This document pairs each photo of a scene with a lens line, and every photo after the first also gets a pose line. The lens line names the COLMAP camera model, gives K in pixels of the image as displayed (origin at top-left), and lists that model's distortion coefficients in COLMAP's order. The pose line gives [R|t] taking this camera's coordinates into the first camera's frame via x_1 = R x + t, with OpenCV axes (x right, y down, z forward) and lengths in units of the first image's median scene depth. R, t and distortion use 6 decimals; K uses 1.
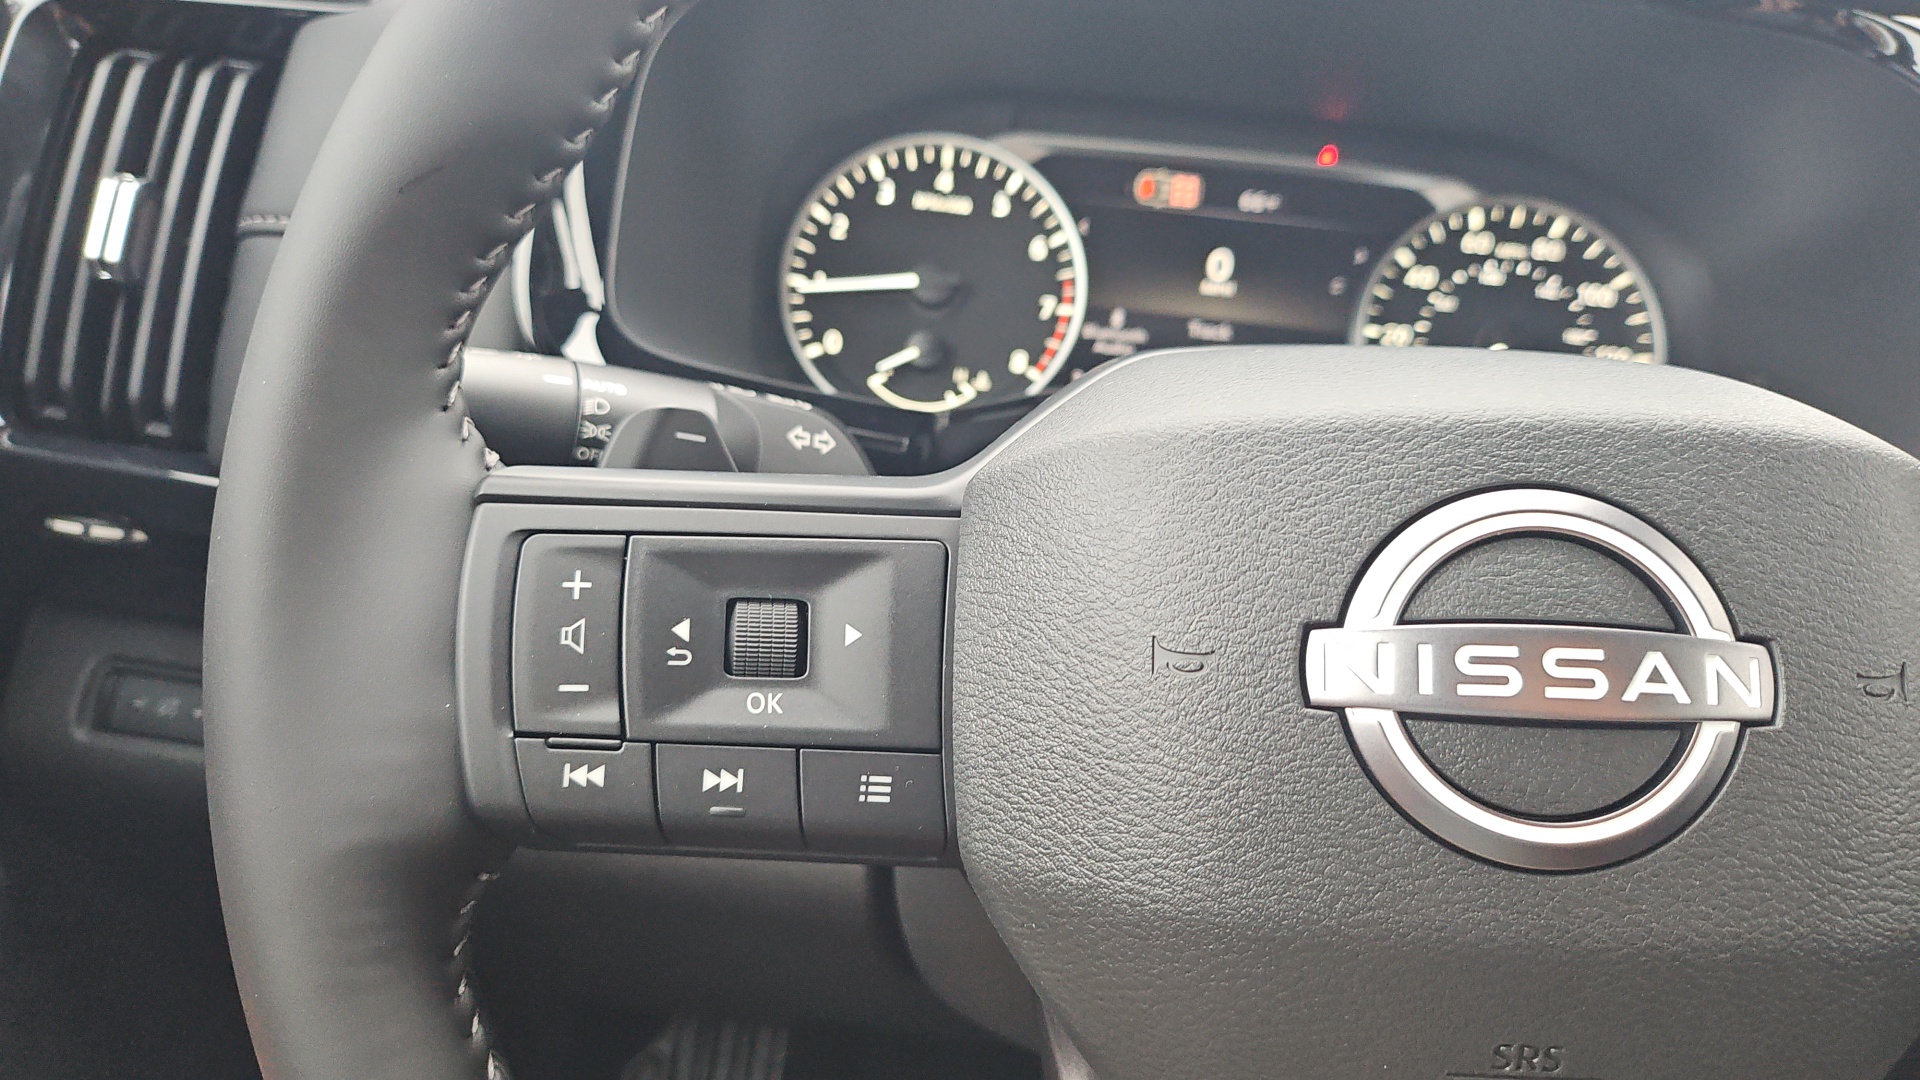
lens RADIAL K [[1322.9, 0, 971.7], [0, 1322.9, 551.3], [0, 0, 1]] dist [0.002348, -0.001335]
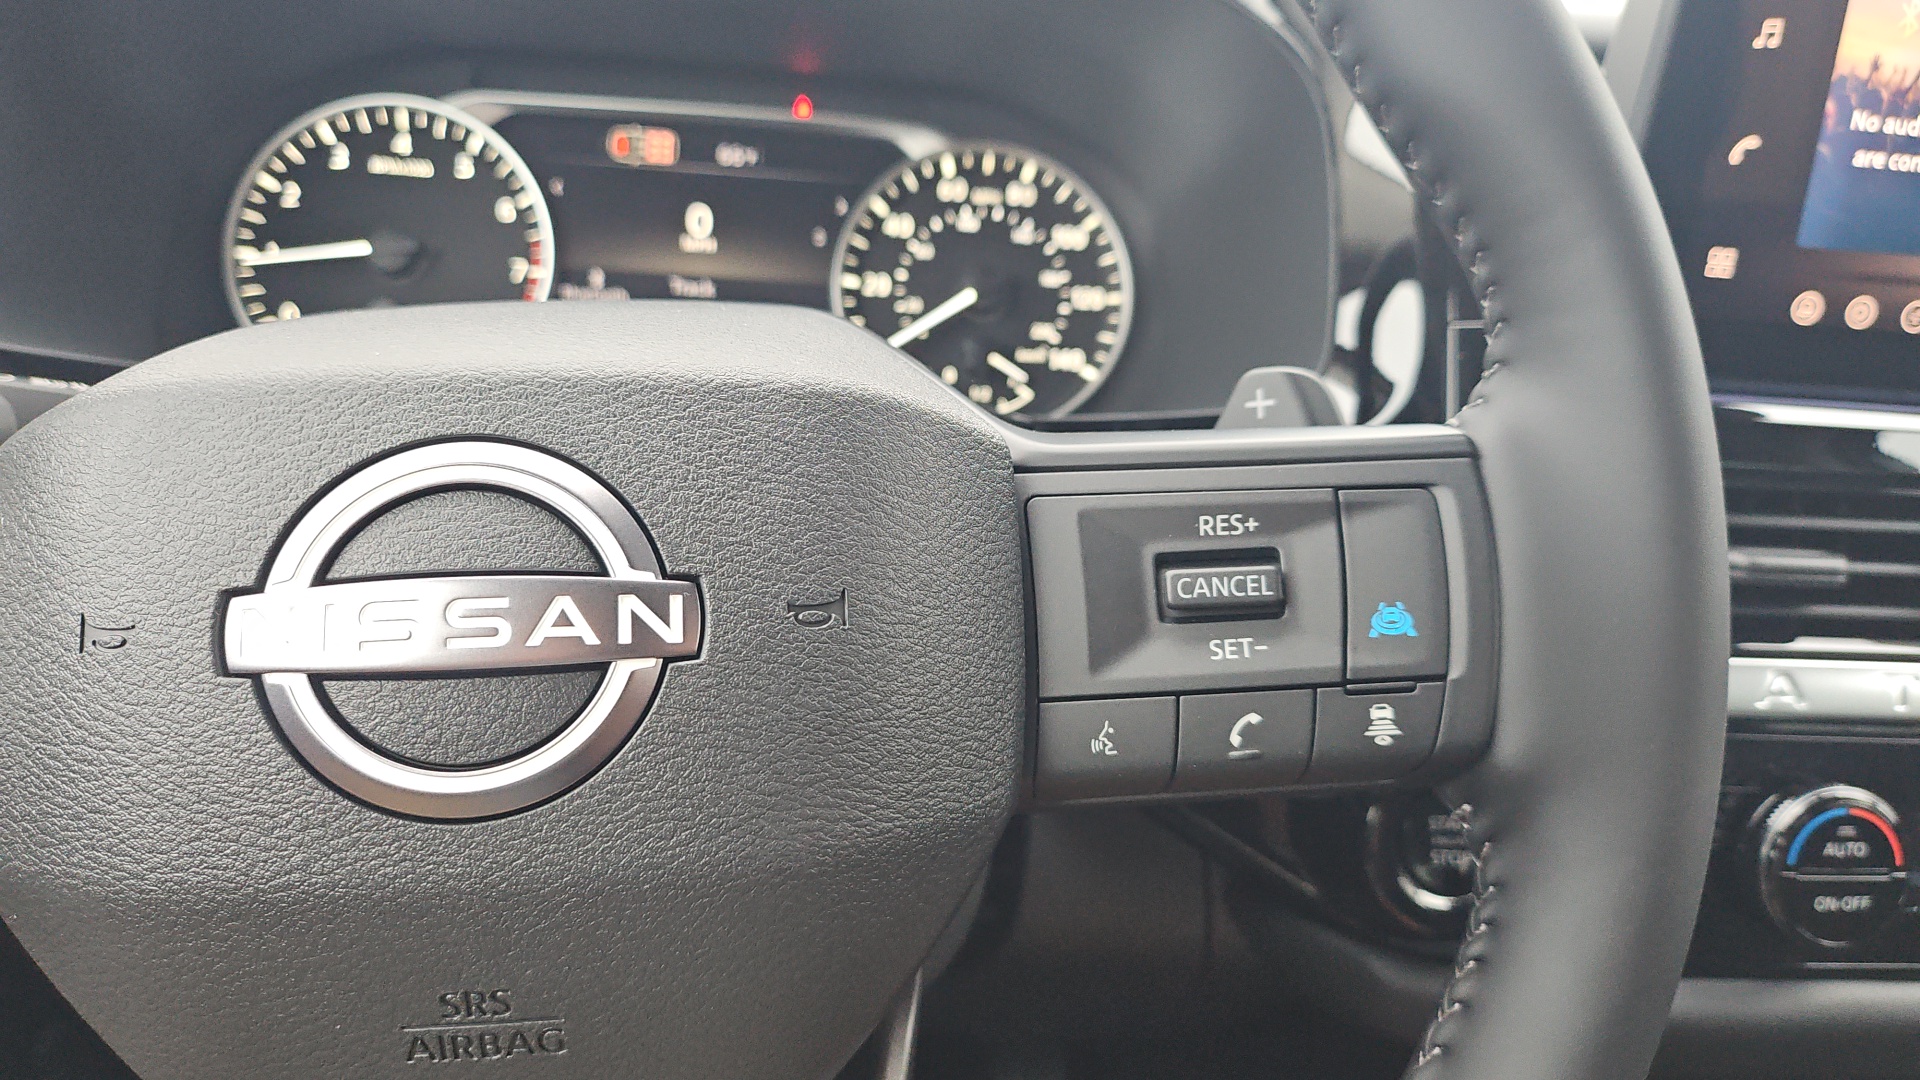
lens RADIAL K [[1319.4, 0, 960.0], [0, 1319.4, 540.0], [0, 0, 1]] dist [0.027937, -0.051361]
pose [[0.991520, -0.063886, 0.113168, 0.257889], [0.061252, 0.997768, 0.026606, 0.008997], [-0.114615, -0.019449, 0.993220, -0.015815]]
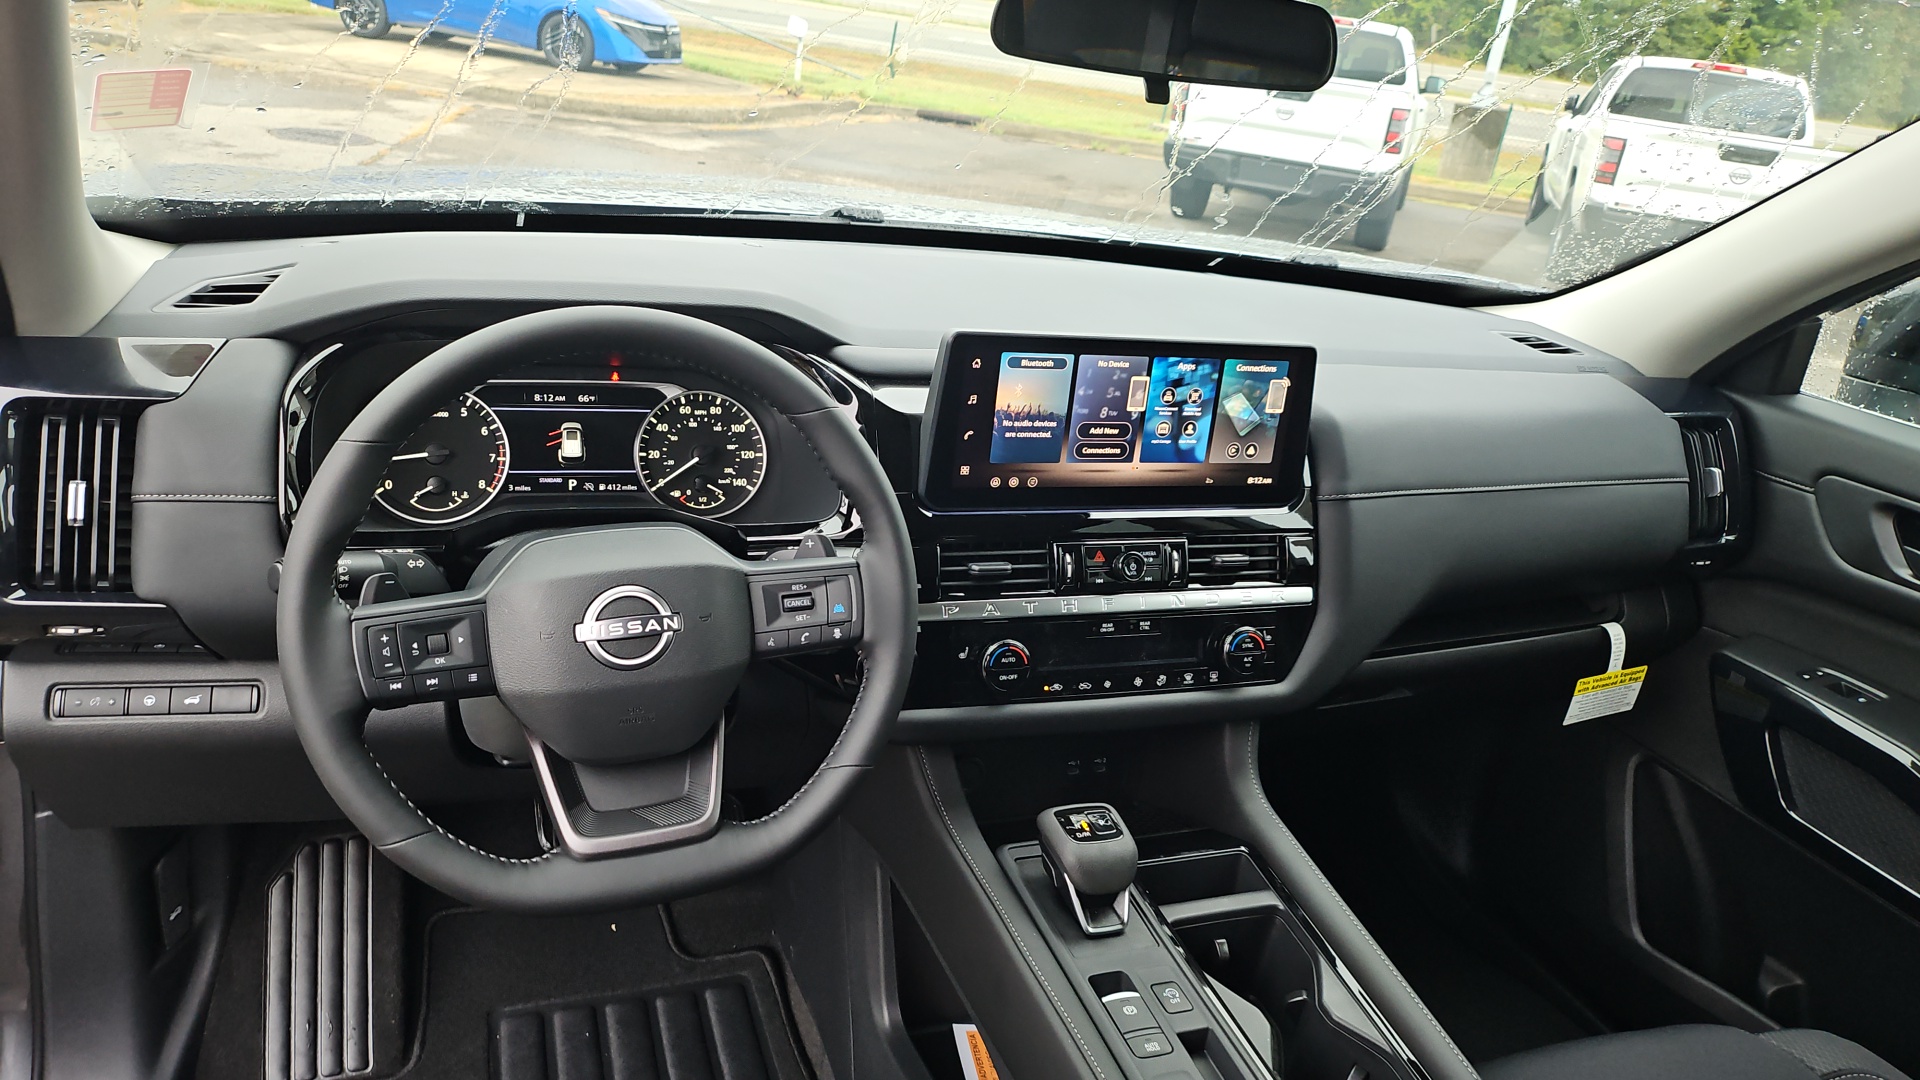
lens RADIAL K [[1319.4, 0, 960.0], [0, 1319.4, 540.0], [0, 0, 1]] dist [0.027937, -0.051361]
pose [[0.918839, -0.126406, 0.373840, -0.068015], [0.090067, 0.989481, 0.113202, -0.228321], [-0.384217, -0.070344, 0.920559, -1.332235]]
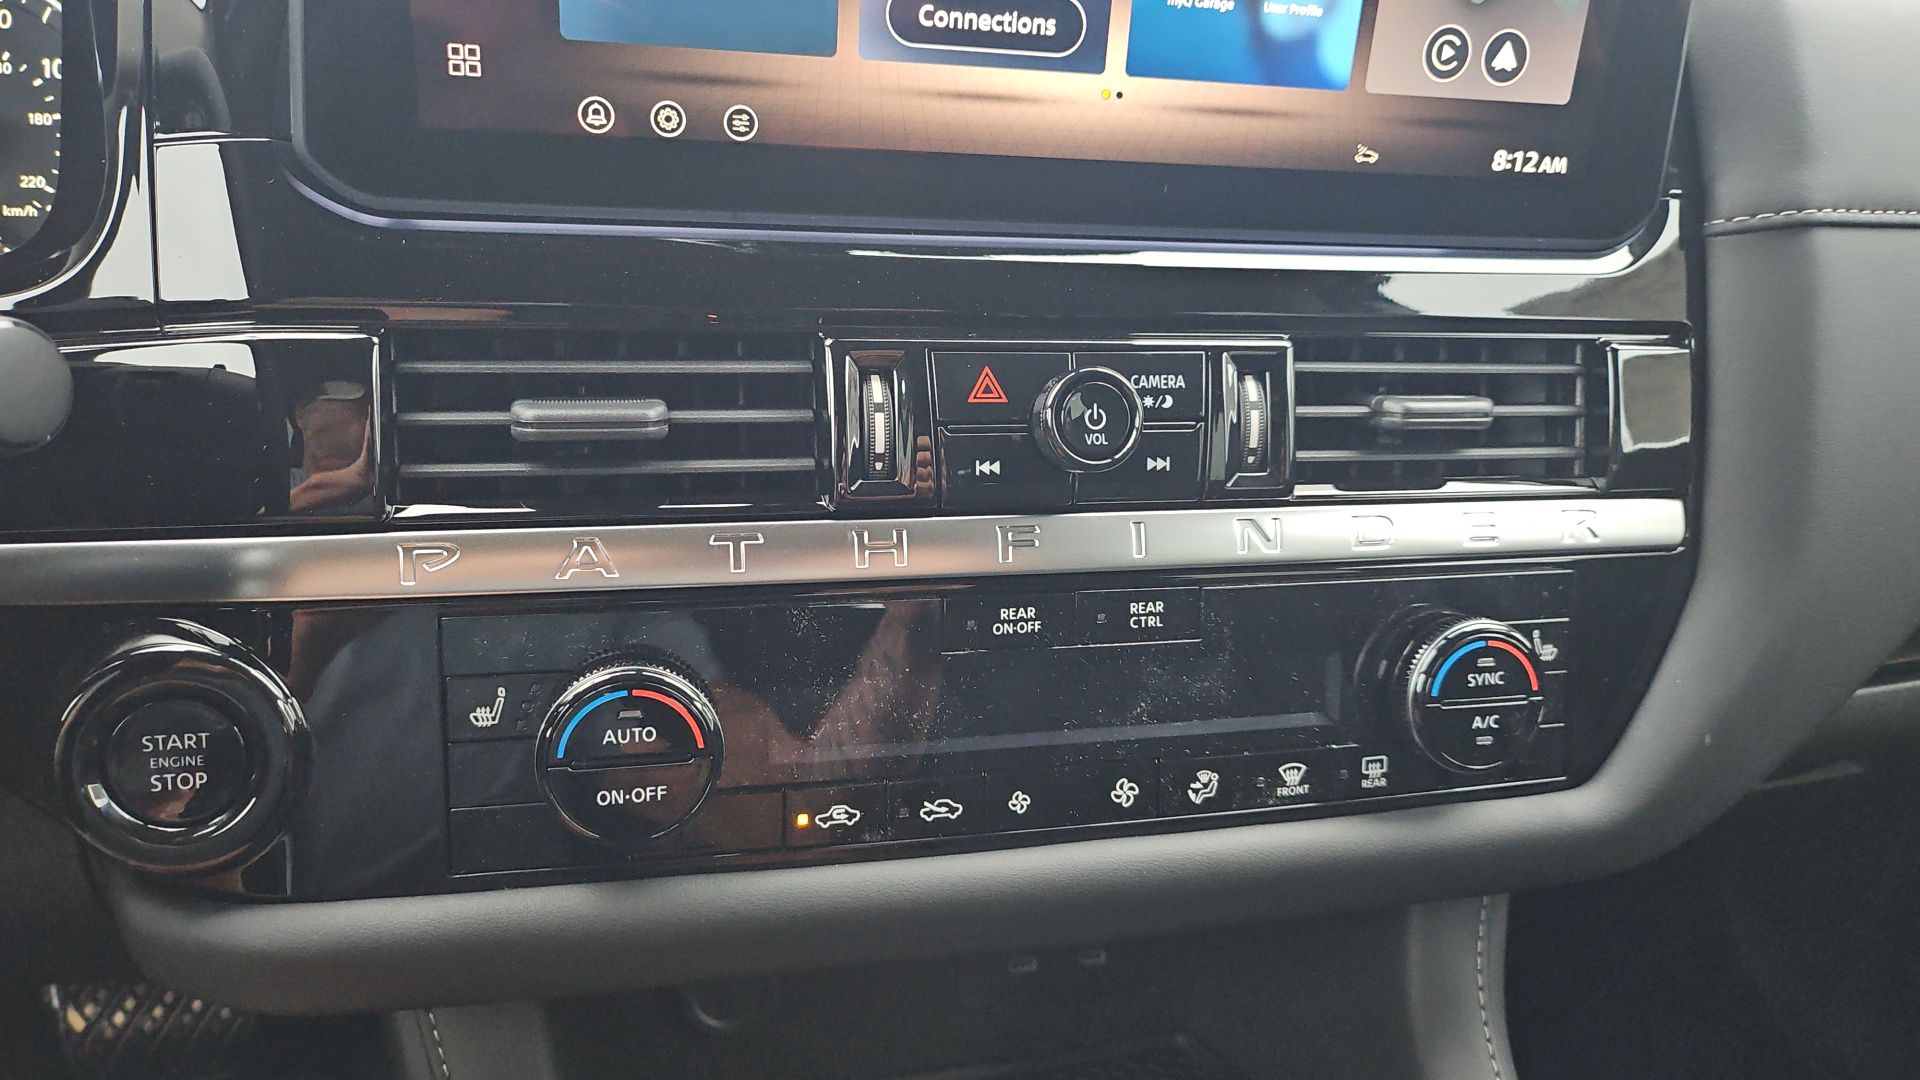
lens RADIAL K [[1357.1, 0, 960.0], [0, 1357.1, 540.0], [0, 0, 1]] dist [0.037307, -0.000187]
pose [[0.955517, -0.133384, 0.263051, 0.780064], [0.102314, 0.986414, 0.128529, 0.062536], [-0.276621, -0.095898, 0.956182, -0.027357]]
